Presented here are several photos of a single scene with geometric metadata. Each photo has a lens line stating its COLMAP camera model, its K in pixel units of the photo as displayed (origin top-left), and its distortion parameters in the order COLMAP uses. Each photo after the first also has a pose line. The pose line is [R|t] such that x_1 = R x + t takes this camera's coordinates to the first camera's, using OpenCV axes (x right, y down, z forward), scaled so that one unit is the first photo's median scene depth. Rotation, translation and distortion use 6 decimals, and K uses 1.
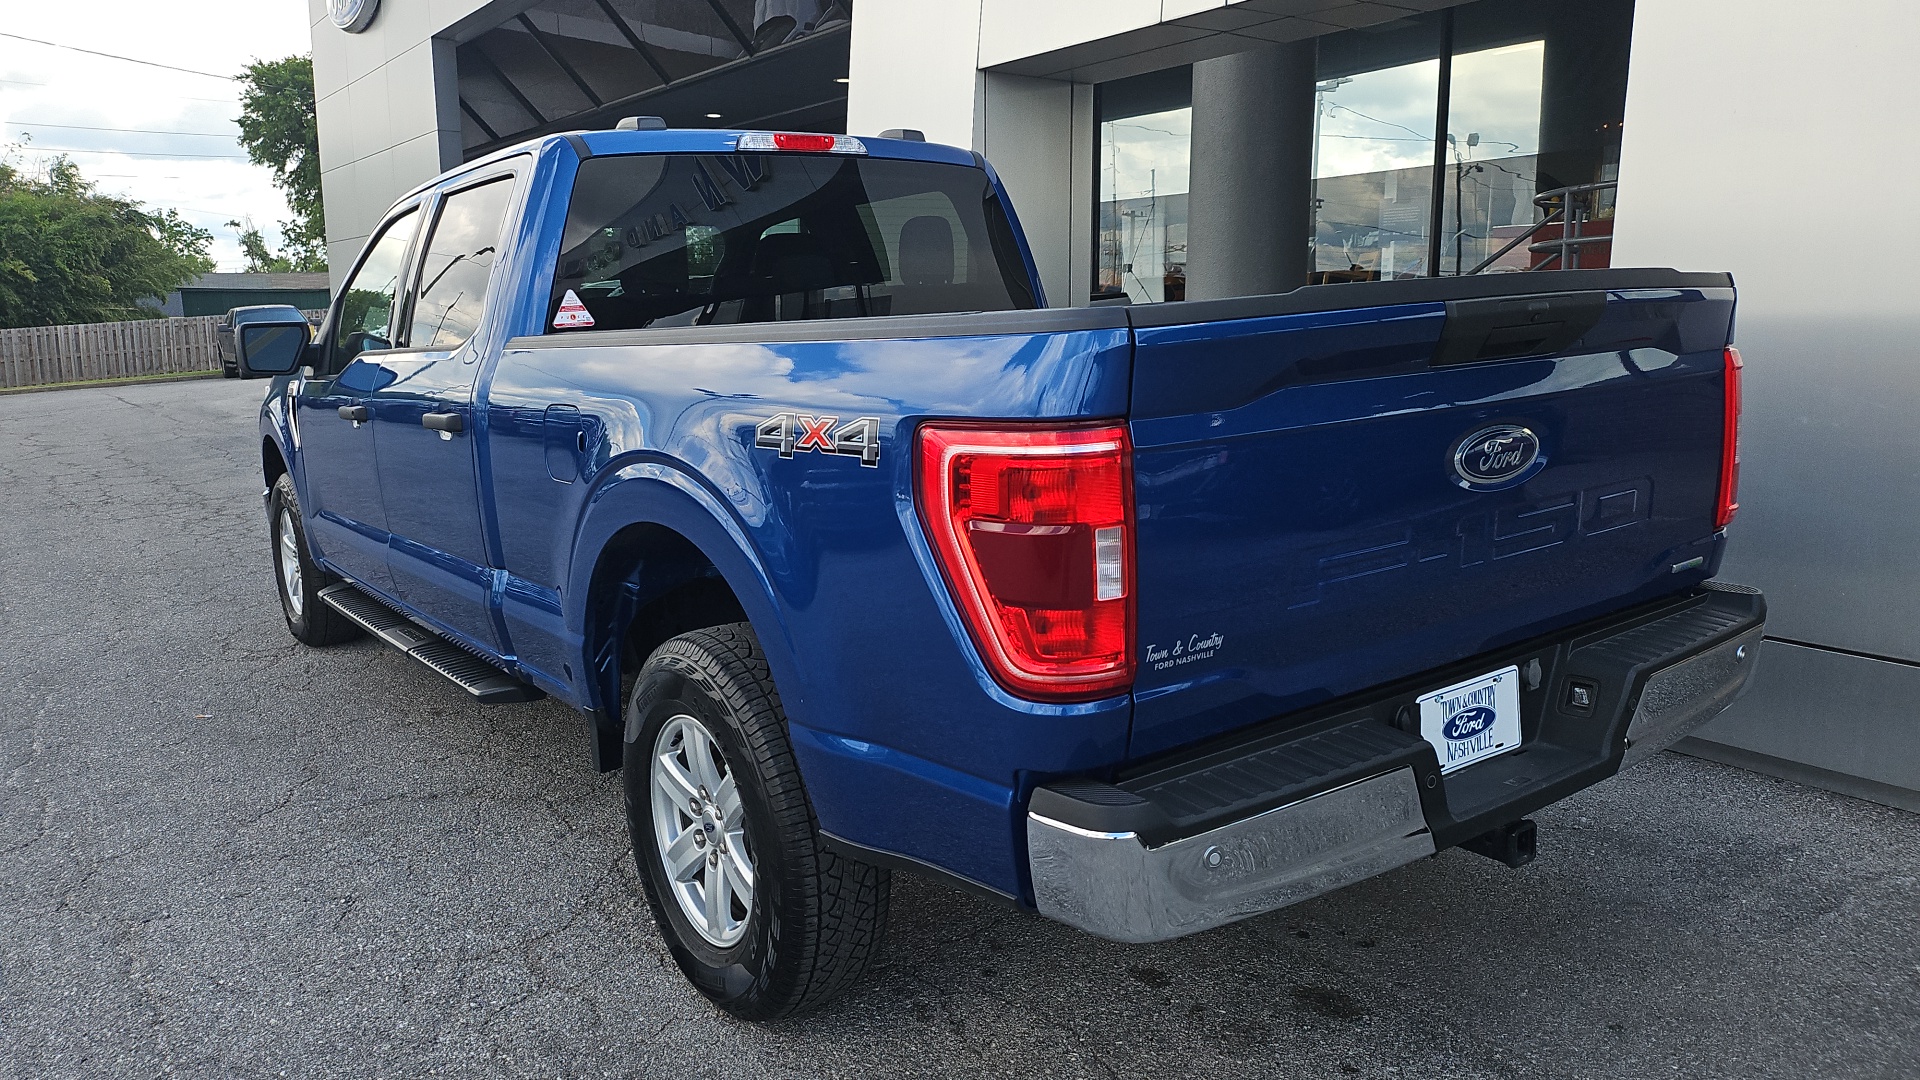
lens RADIAL K [[1378.7, 0, 966.9], [0, 1378.7, 536.1], [0, 0, 1]] dist [0.061697, -0.072092]
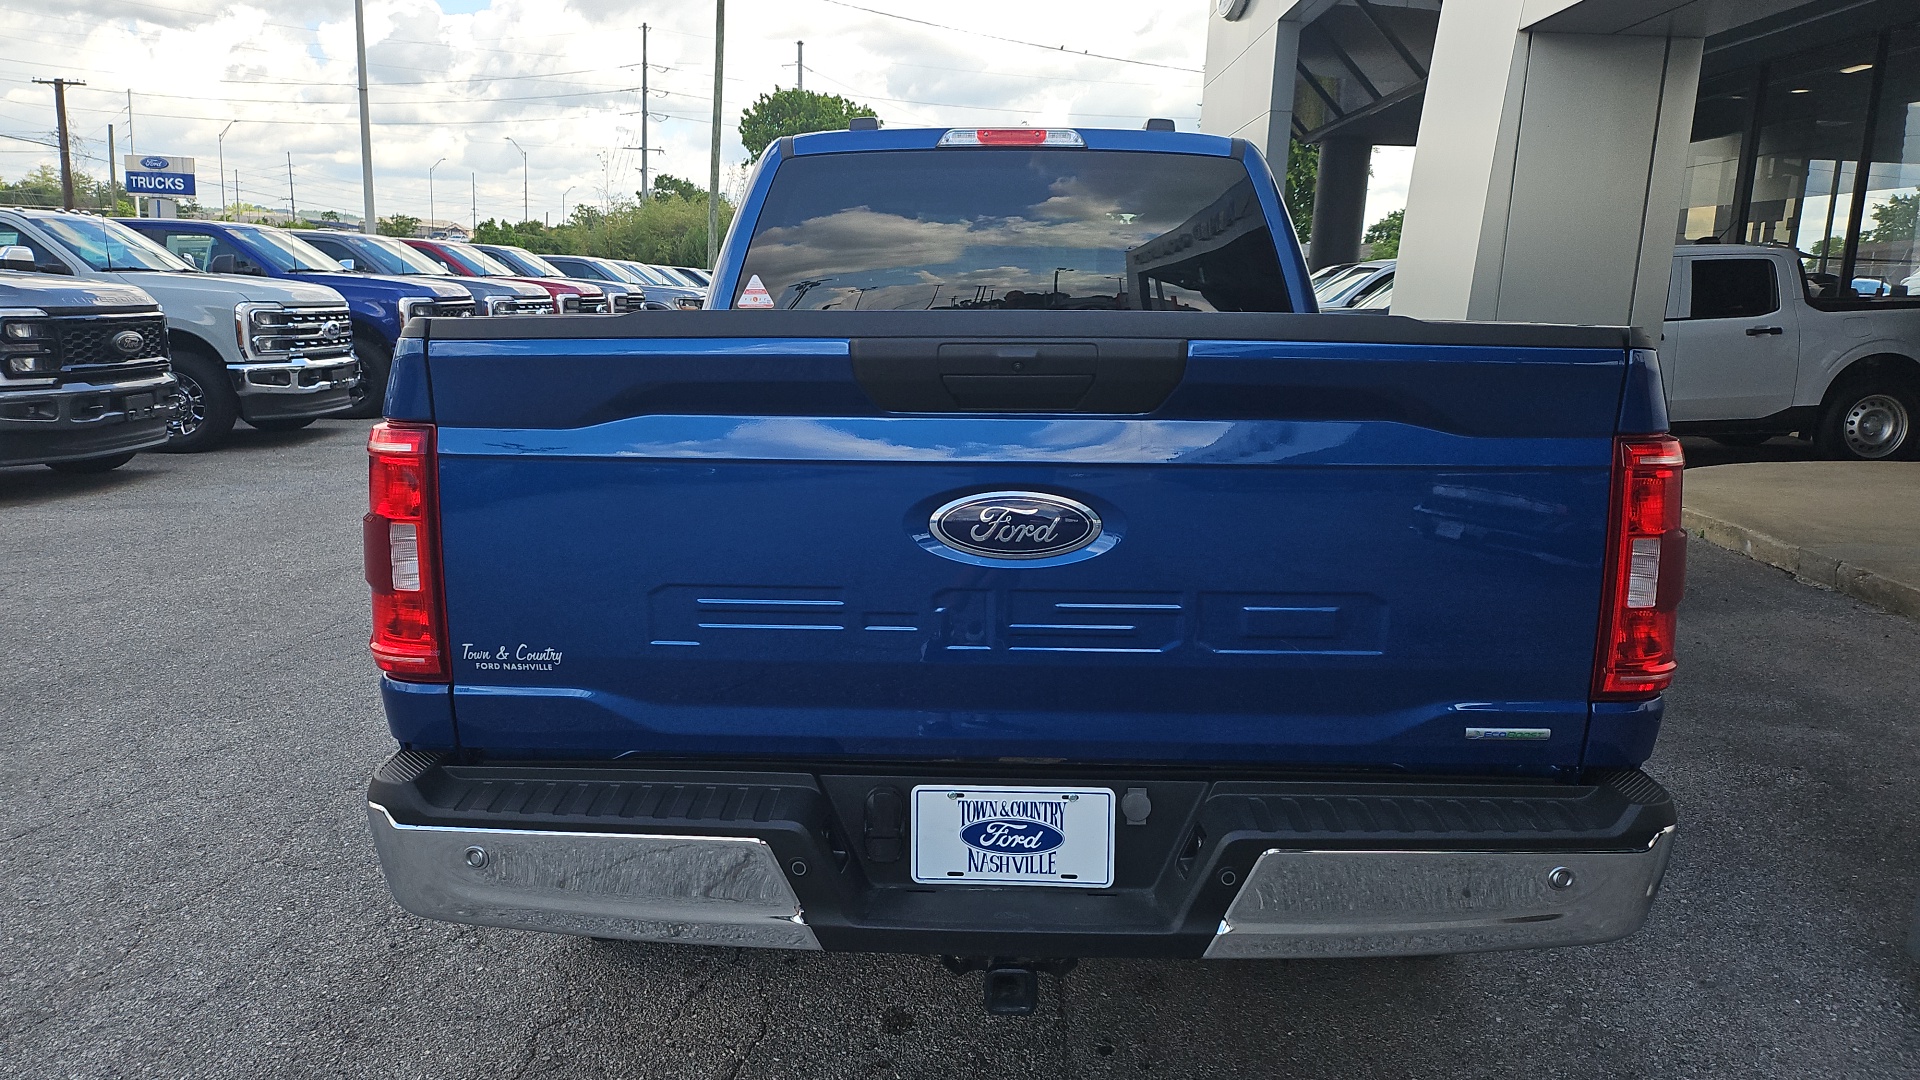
lens RADIAL K [[1378.7, 0, 946.6], [0, 1378.7, 560.5], [0, 0, 1]] dist [0.061697, -0.072092]
pose [[0.787220, 0.167709, -0.593430, 0.797464], [-0.147927, 0.985568, 0.082296, -0.094838], [0.598667, 0.022999, 0.800668, 0.292192]]
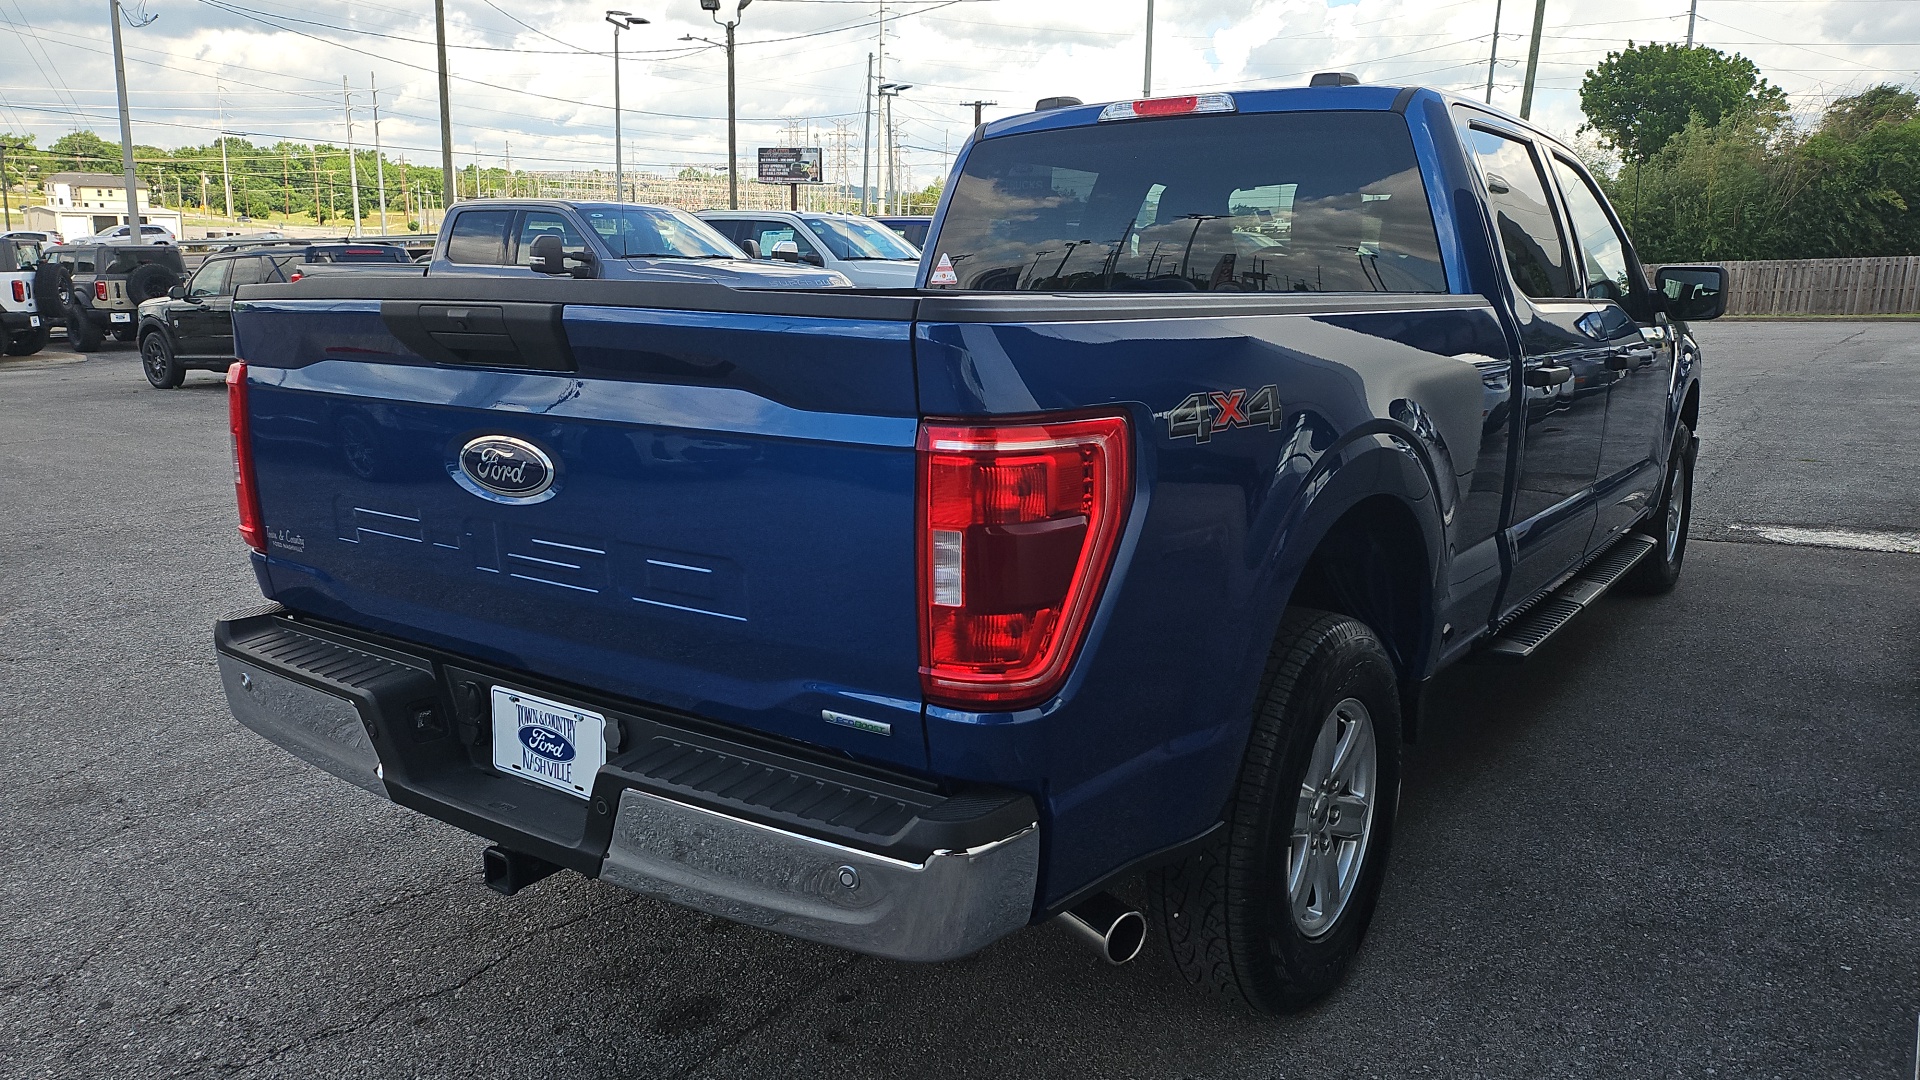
lens RADIAL K [[1378.7, 0, 988.2], [0, 1378.7, 533.1], [0, 0, 1]] dist [0.061697, -0.072092]
pose [[0.303252, 0.221596, -0.926787, 1.305336], [-0.174354, 0.969070, 0.174655, -0.226997], [0.936824, 0.108624, 0.332508, 0.943339]]
